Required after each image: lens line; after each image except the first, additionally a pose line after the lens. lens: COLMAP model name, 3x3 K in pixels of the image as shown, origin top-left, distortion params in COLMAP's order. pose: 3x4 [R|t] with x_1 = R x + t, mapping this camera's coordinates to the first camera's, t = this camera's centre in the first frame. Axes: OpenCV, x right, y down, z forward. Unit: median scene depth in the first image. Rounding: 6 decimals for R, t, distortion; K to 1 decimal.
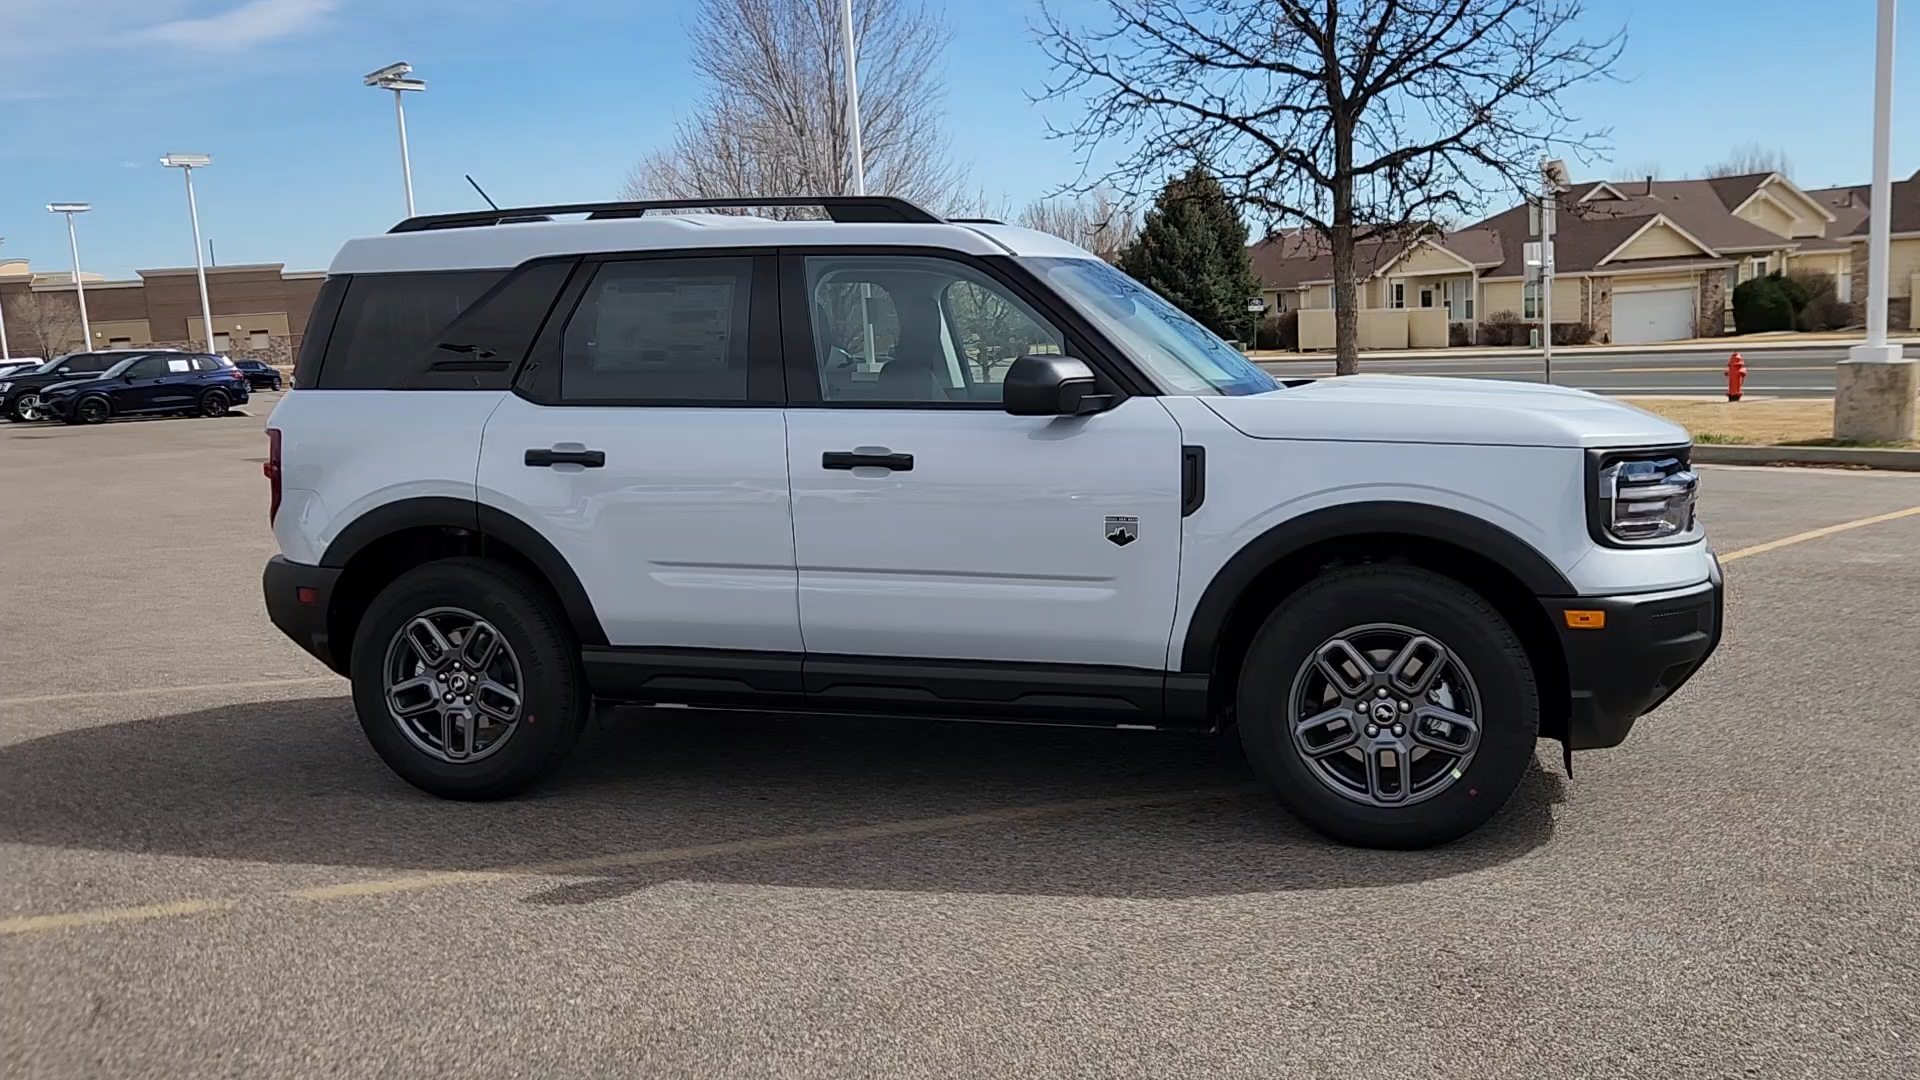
lens RADIAL K [[1626.9, 0, 950.5], [0, 1626.9, 551.1], [0, 0, 1]] dist [0.039934, -0.030341]
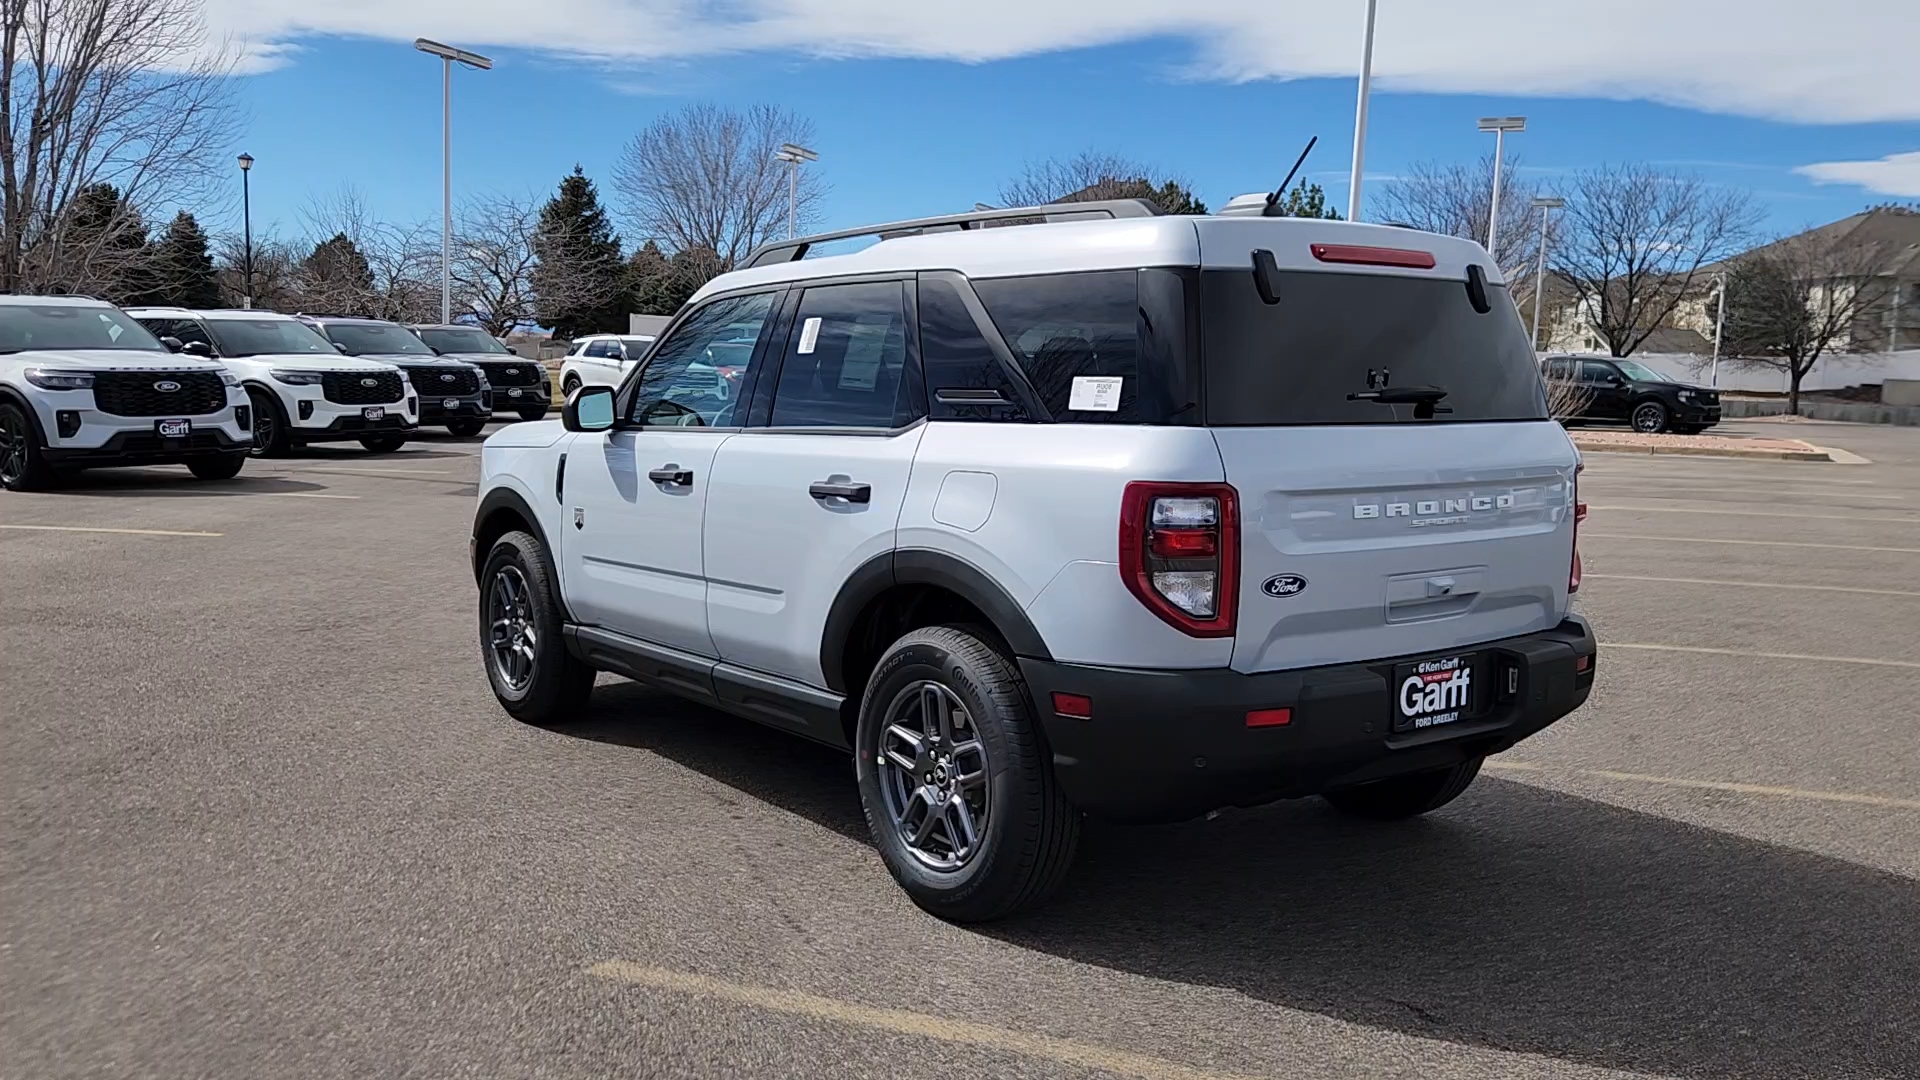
lens RADIAL K [[1626.9, 0, 951.1], [0, 1626.9, 532.9], [0, 0, 1]] dist [0.039934, -0.030341]
pose [[-0.793655, -0.039235, 0.607102, -0.732780], [0.092365, 0.978579, 0.183989, -0.246491], [-0.601316, 0.202098, -0.773030, 2.026930]]
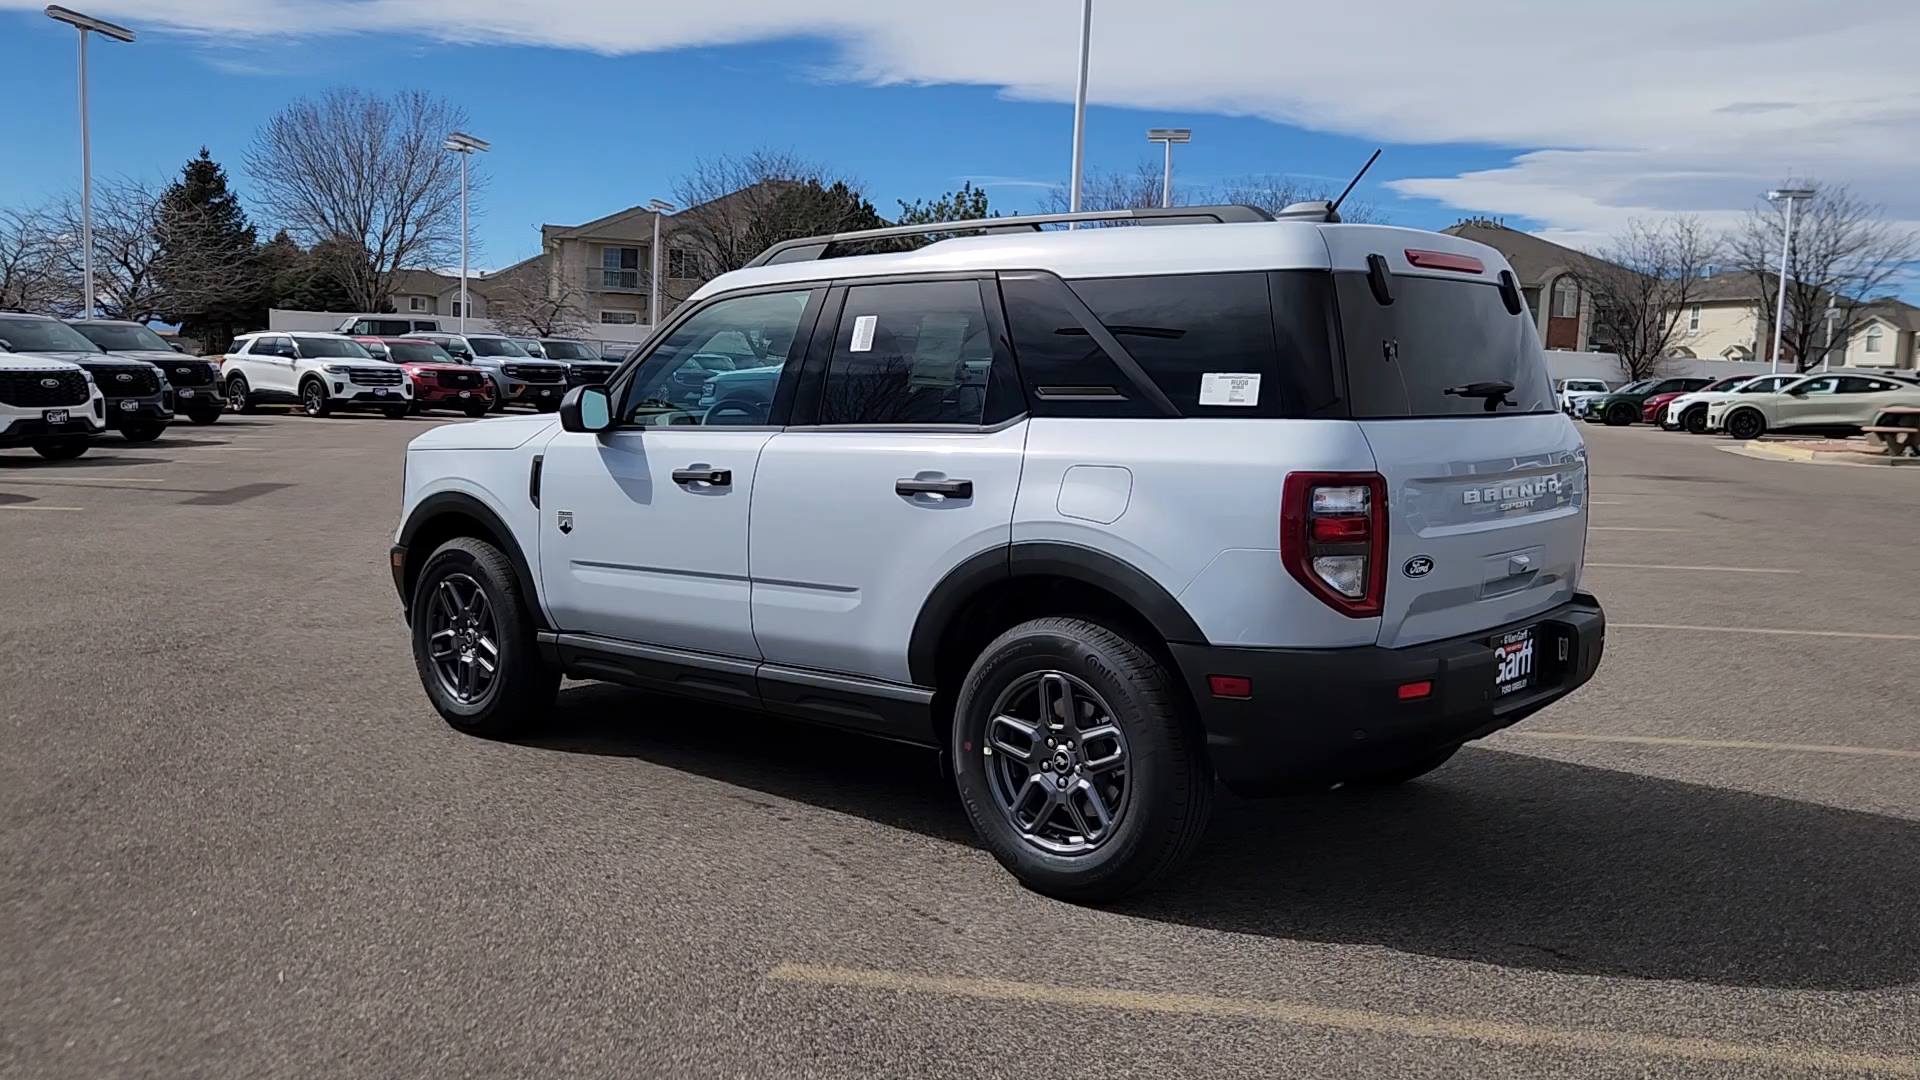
lens RADIAL K [[1626.9, 0, 951.6], [0, 1626.9, 532.8], [0, 0, 1]] dist [0.039934, -0.030341]
pose [[-0.904108, -0.020039, 0.426835, -0.532427], [0.073834, 0.976549, 0.202239, -0.267842], [-0.420878, 0.214360, -0.881426, 2.167899]]
